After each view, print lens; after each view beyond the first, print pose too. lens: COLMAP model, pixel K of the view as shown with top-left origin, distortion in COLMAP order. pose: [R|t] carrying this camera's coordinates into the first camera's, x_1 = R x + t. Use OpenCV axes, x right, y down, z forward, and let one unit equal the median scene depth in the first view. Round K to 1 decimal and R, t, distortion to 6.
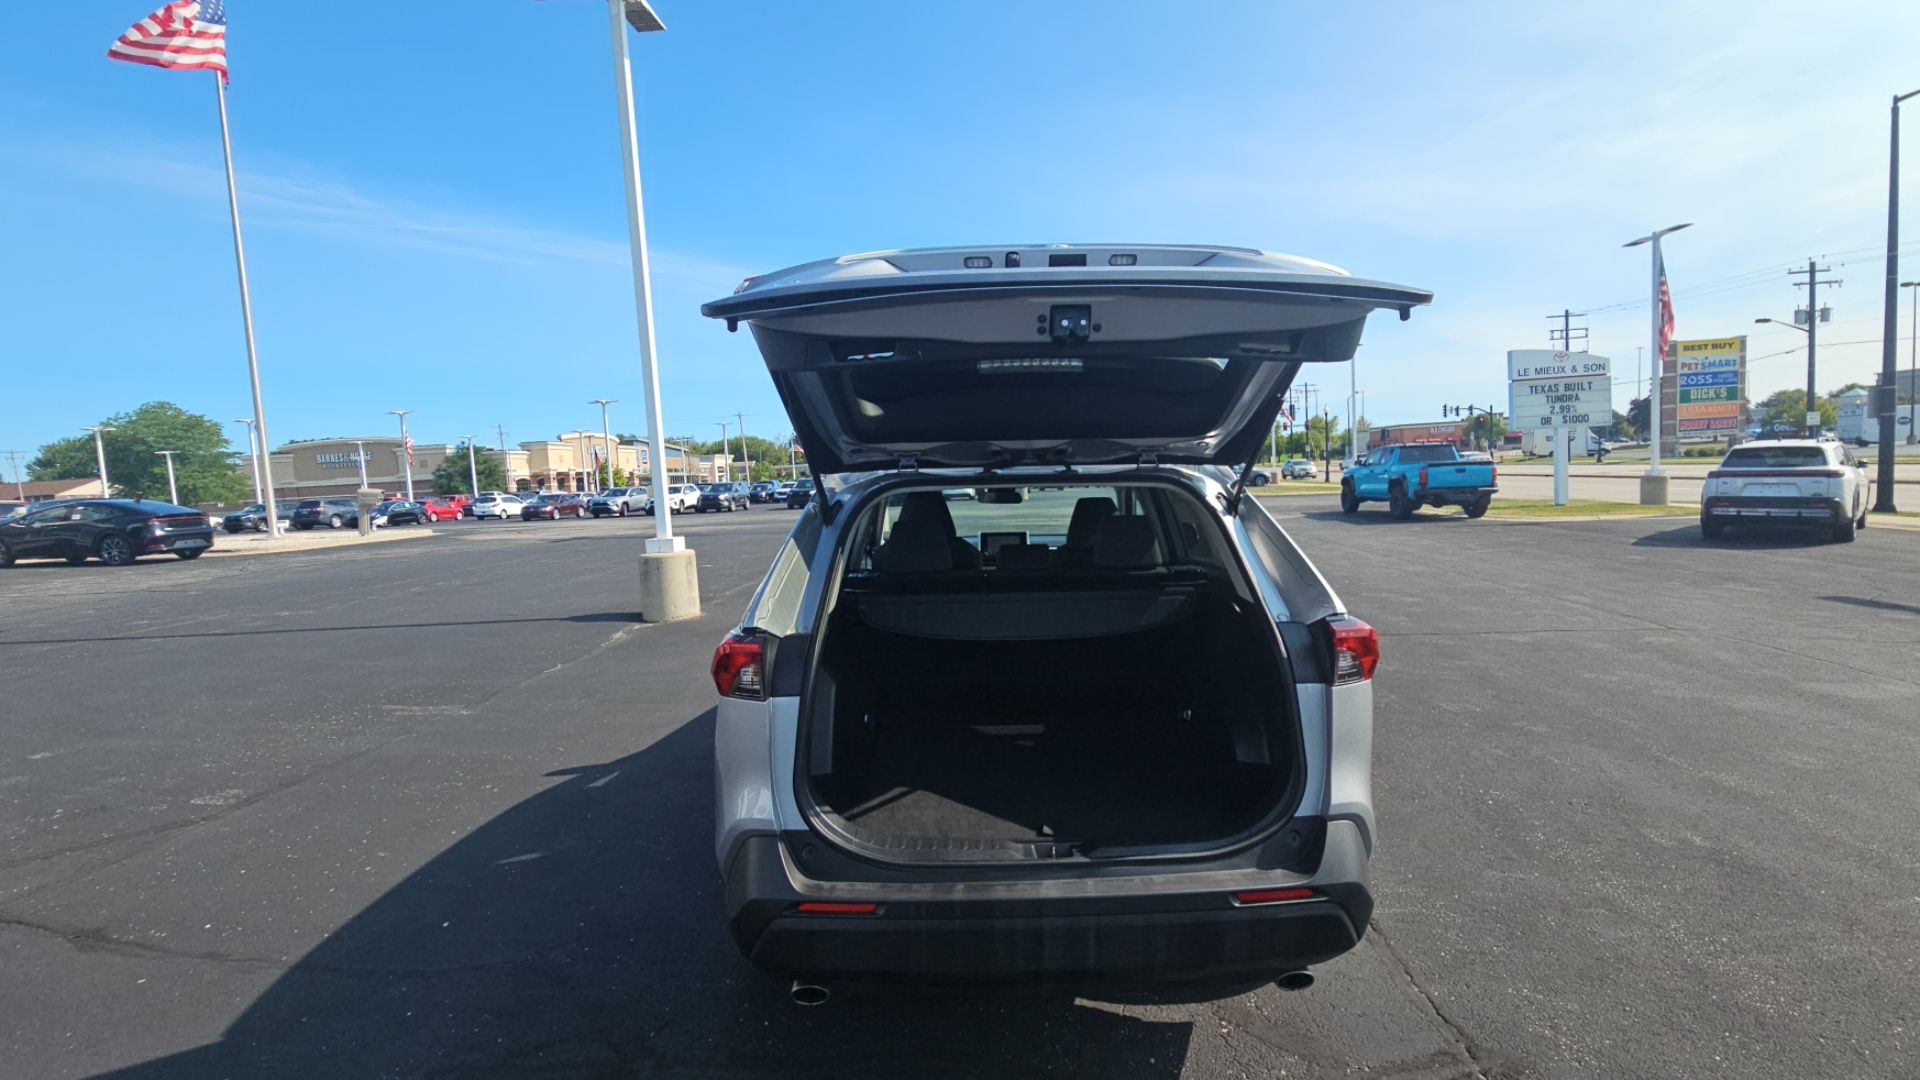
lens RADIAL K [[859.3, 0, 979.7], [0, 859.3, 540.7], [0, 0, 1]] dist [0.012642, -0.009651]
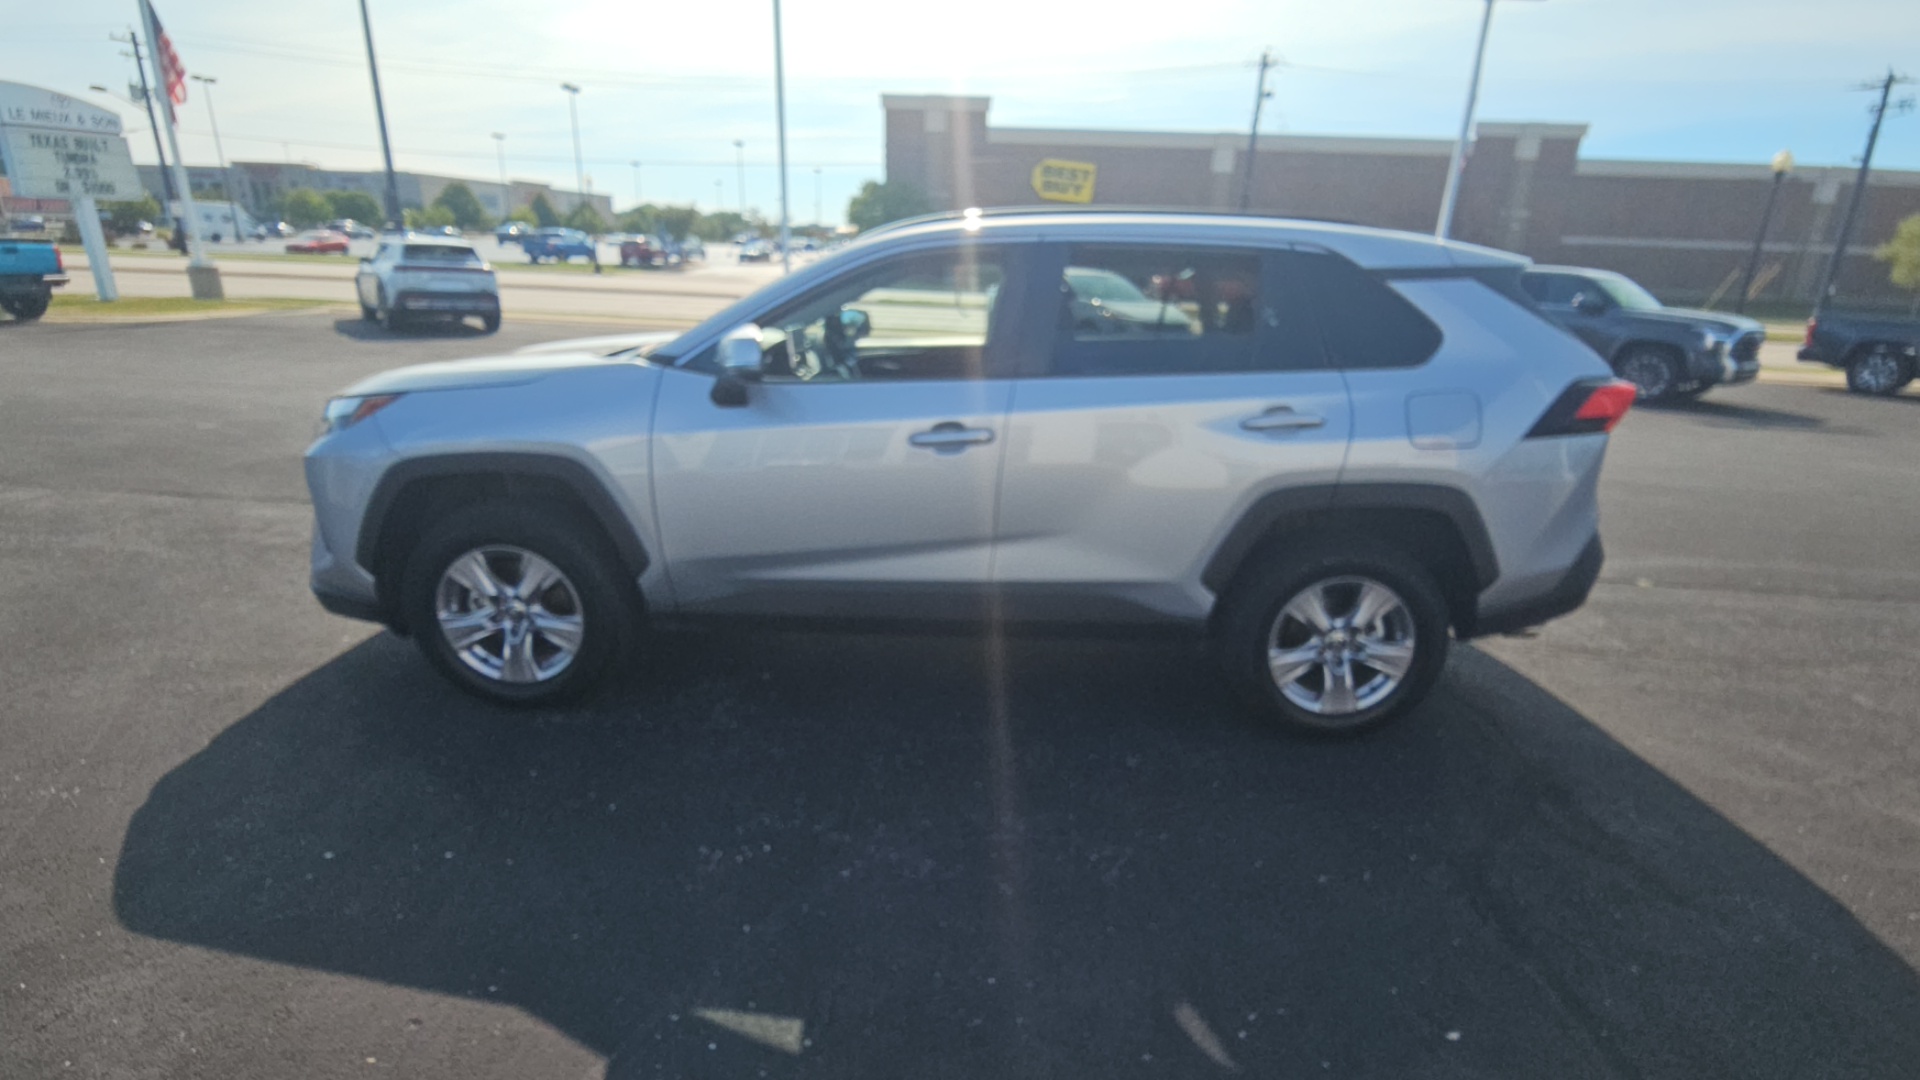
lens RADIAL K [[859.3, 0, 972.5], [0, 859.3, 552.9], [0, 0, 1]] dist [0.012642, -0.009651]
pose [[0.018210, -0.283686, 0.958744, -0.154602], [0.045814, 0.958133, 0.282635, -0.005960], [-0.998784, 0.038777, 0.030444, 0.183109]]
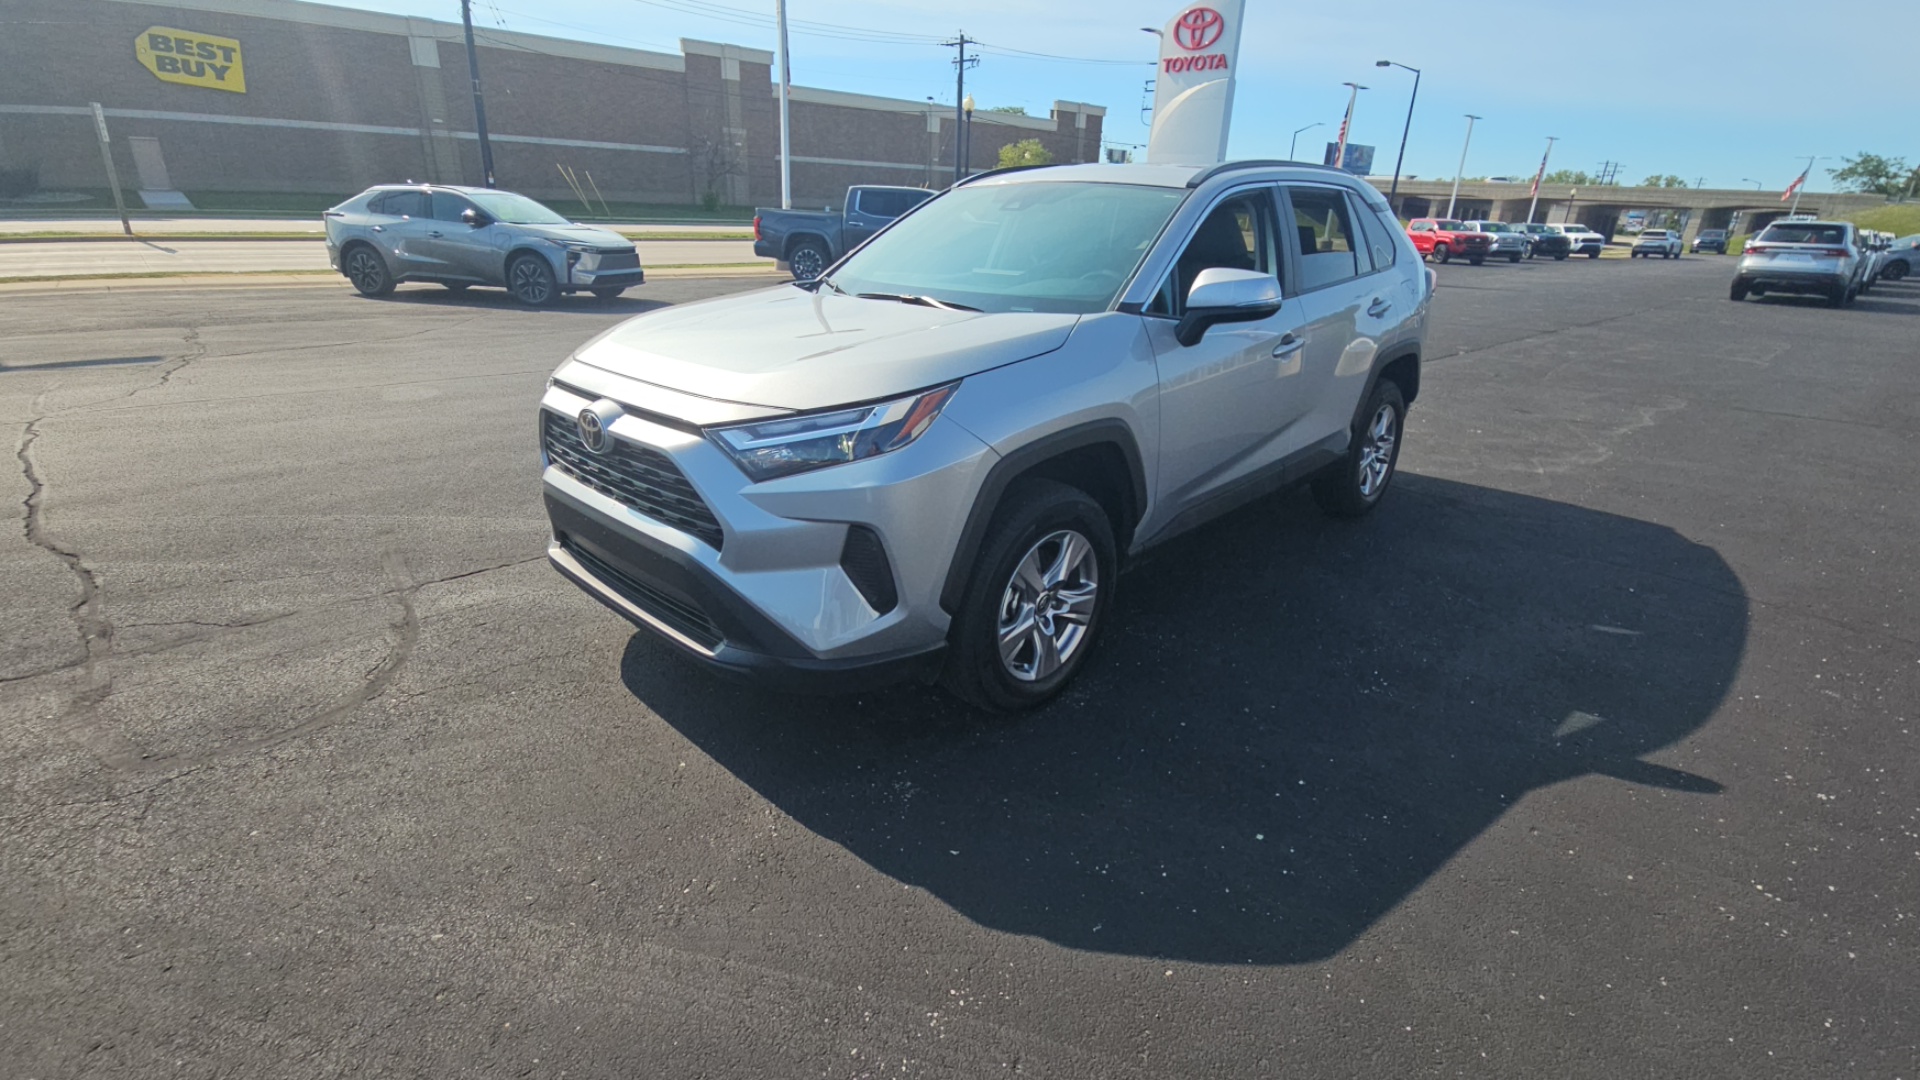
lens RADIAL K [[859.3, 0, 980.0], [0, 859.3, 547.3], [0, 0, 1]] dist [0.012642, -0.009651]
pose [[-0.723181, -0.242309, 0.646758, -0.102628], [0.051965, 0.914692, 0.400796, -0.018859], [-0.688701, 0.323457, -0.648896, 0.337065]]
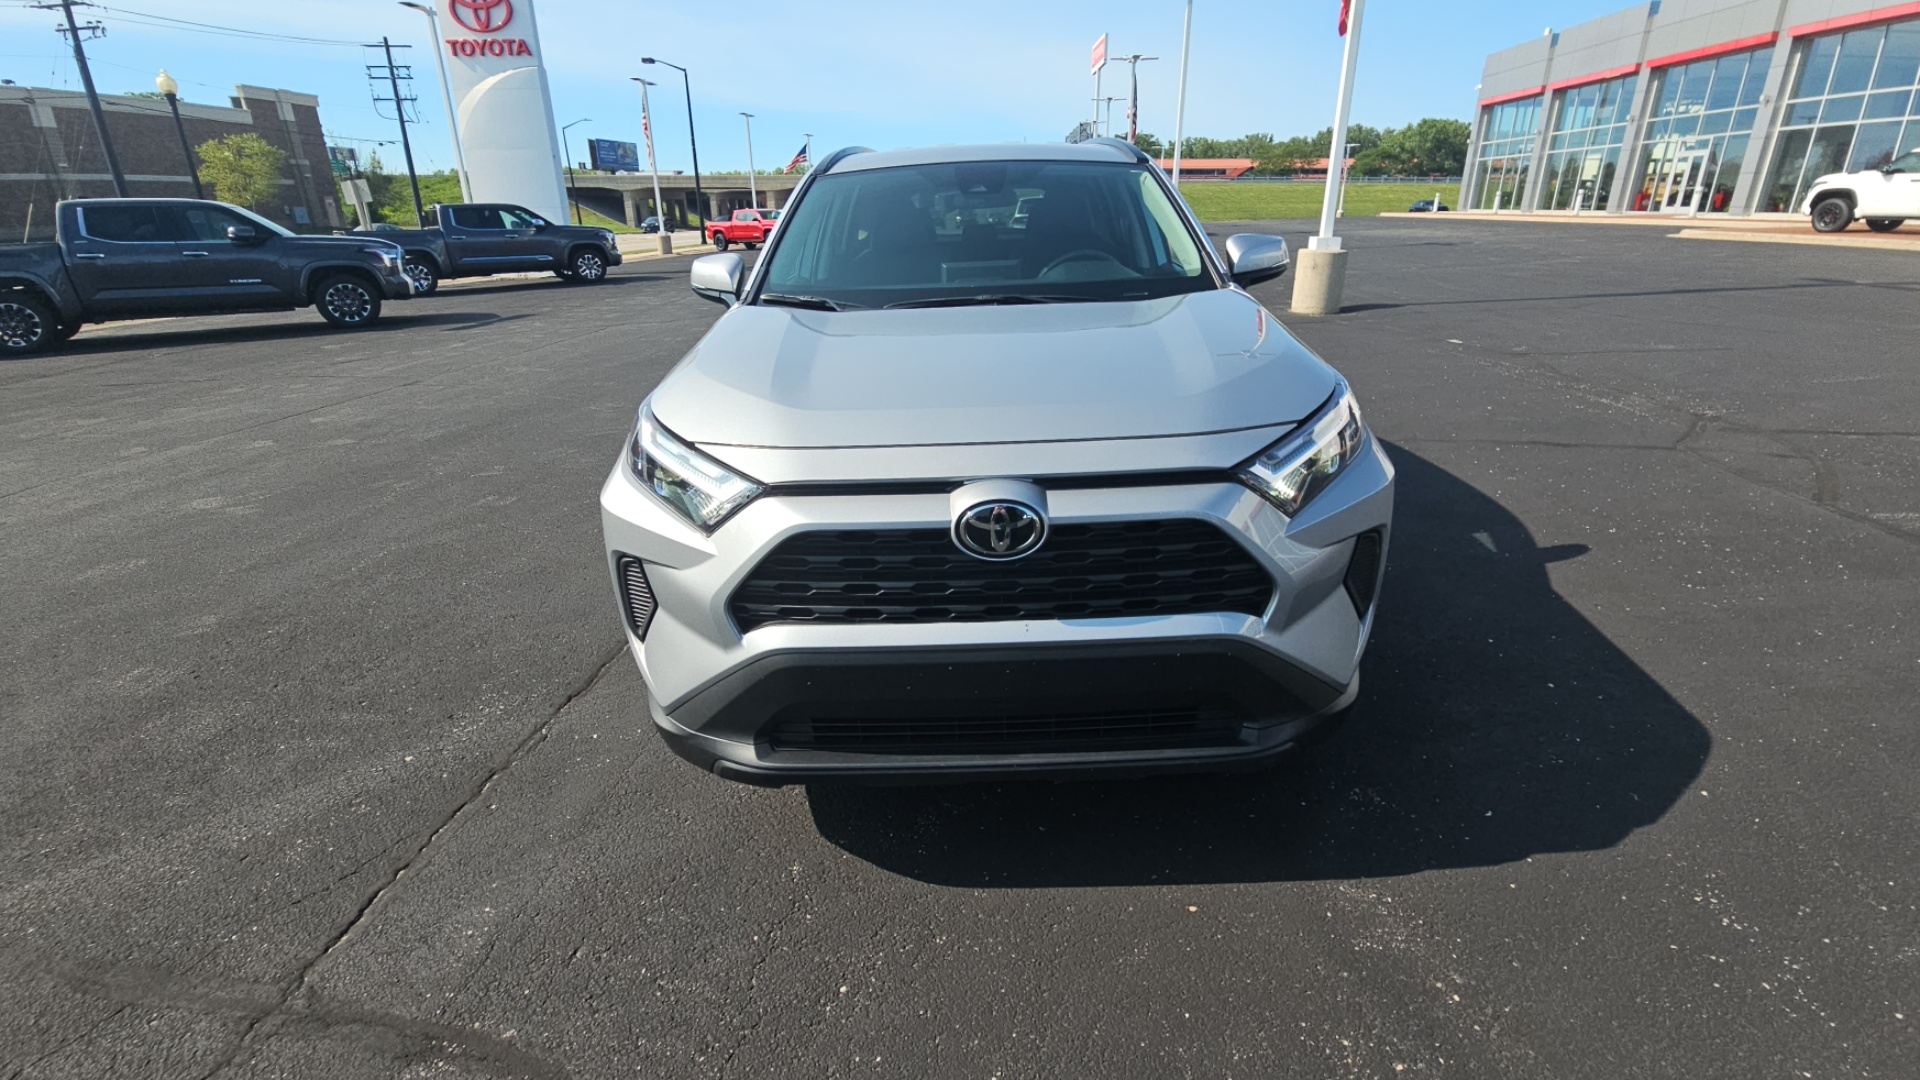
lens RADIAL K [[859.3, 0, 989.8], [0, 859.3, 544.8], [0, 0, 1]] dist [0.012642, -0.009651]
pose [[-0.998320, 0.049477, 0.030164, 0.002621], [0.057710, 0.895901, 0.440489, -0.022205], [-0.005230, 0.441490, -0.897251, 0.360741]]
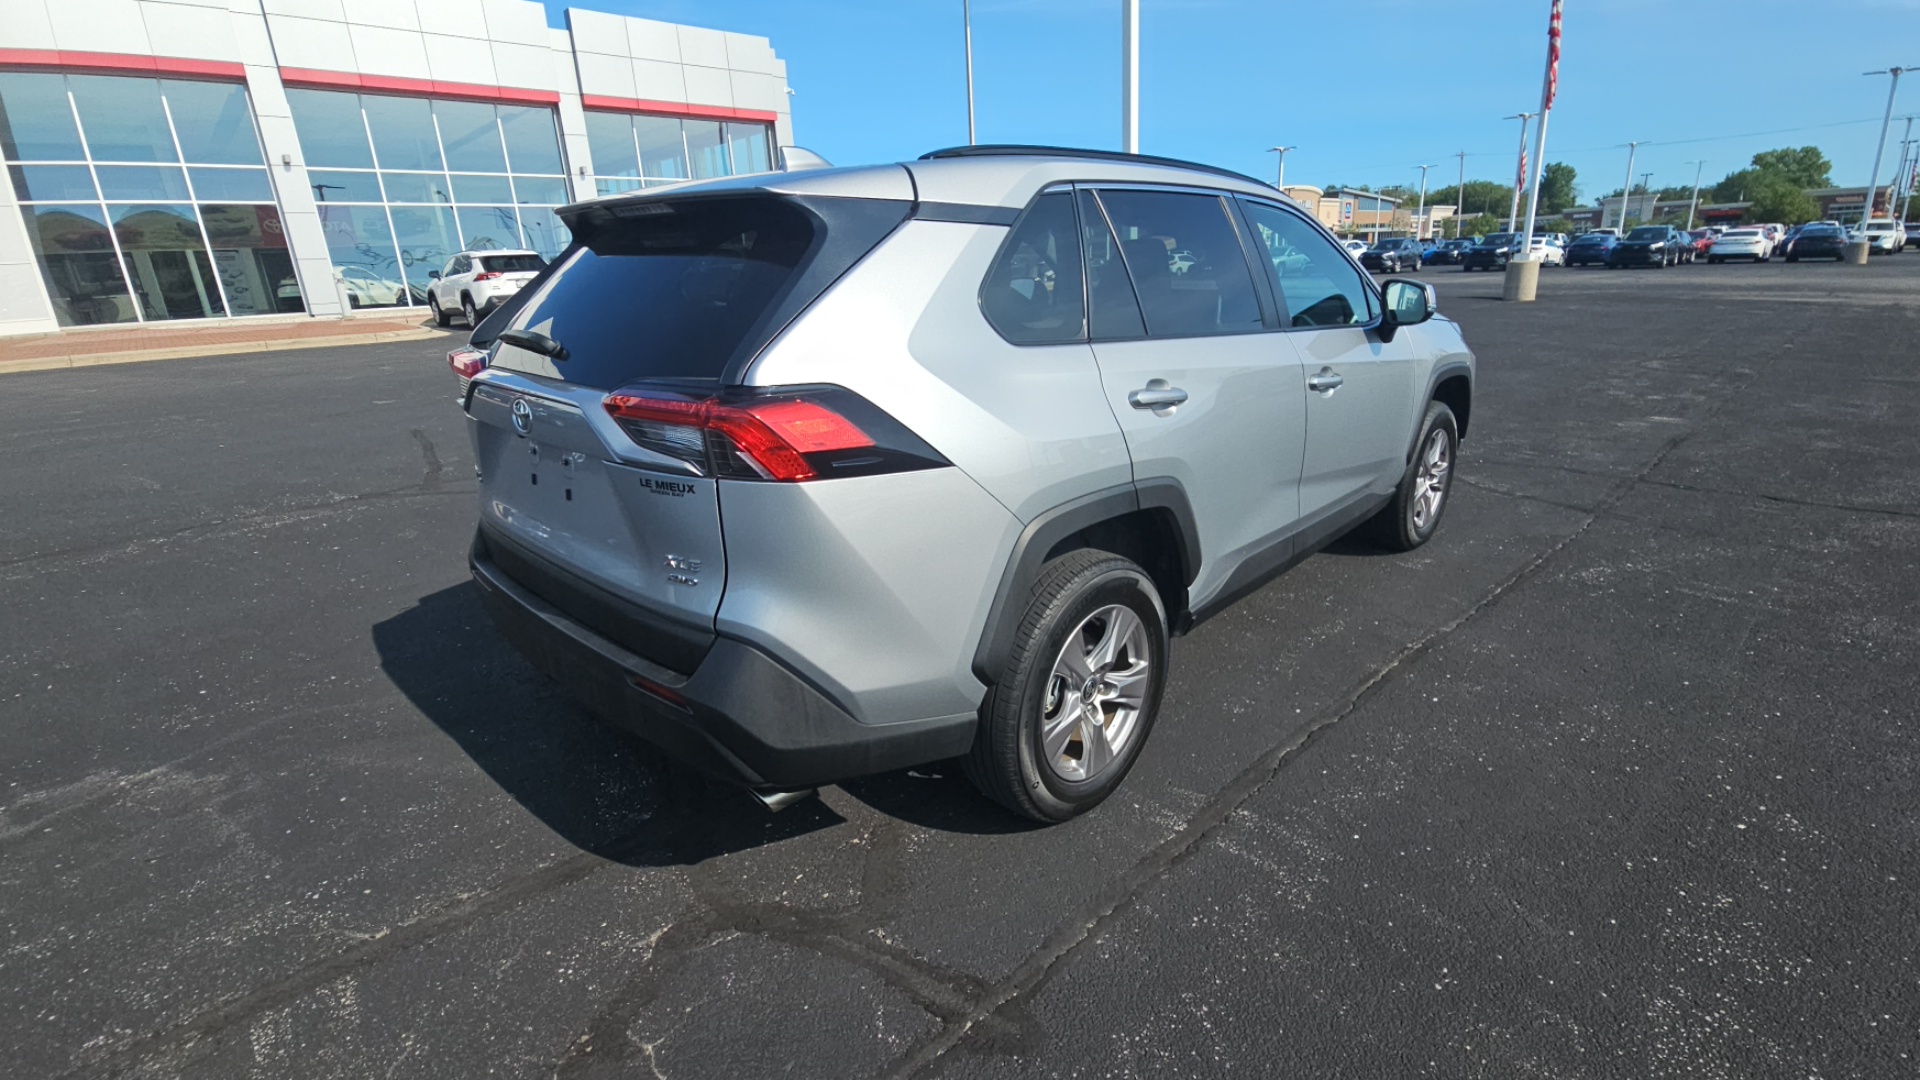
lens RADIAL K [[859.3, 0, 973.5], [0, 859.3, 536.8], [0, 0, 1]] dist [0.012642, -0.009651]
pose [[0.718098, 0.228012, -0.657530, 0.101355], [-0.048362, 0.958871, 0.279692, -0.000838], [0.694259, -0.169047, 0.699591, 0.055667]]
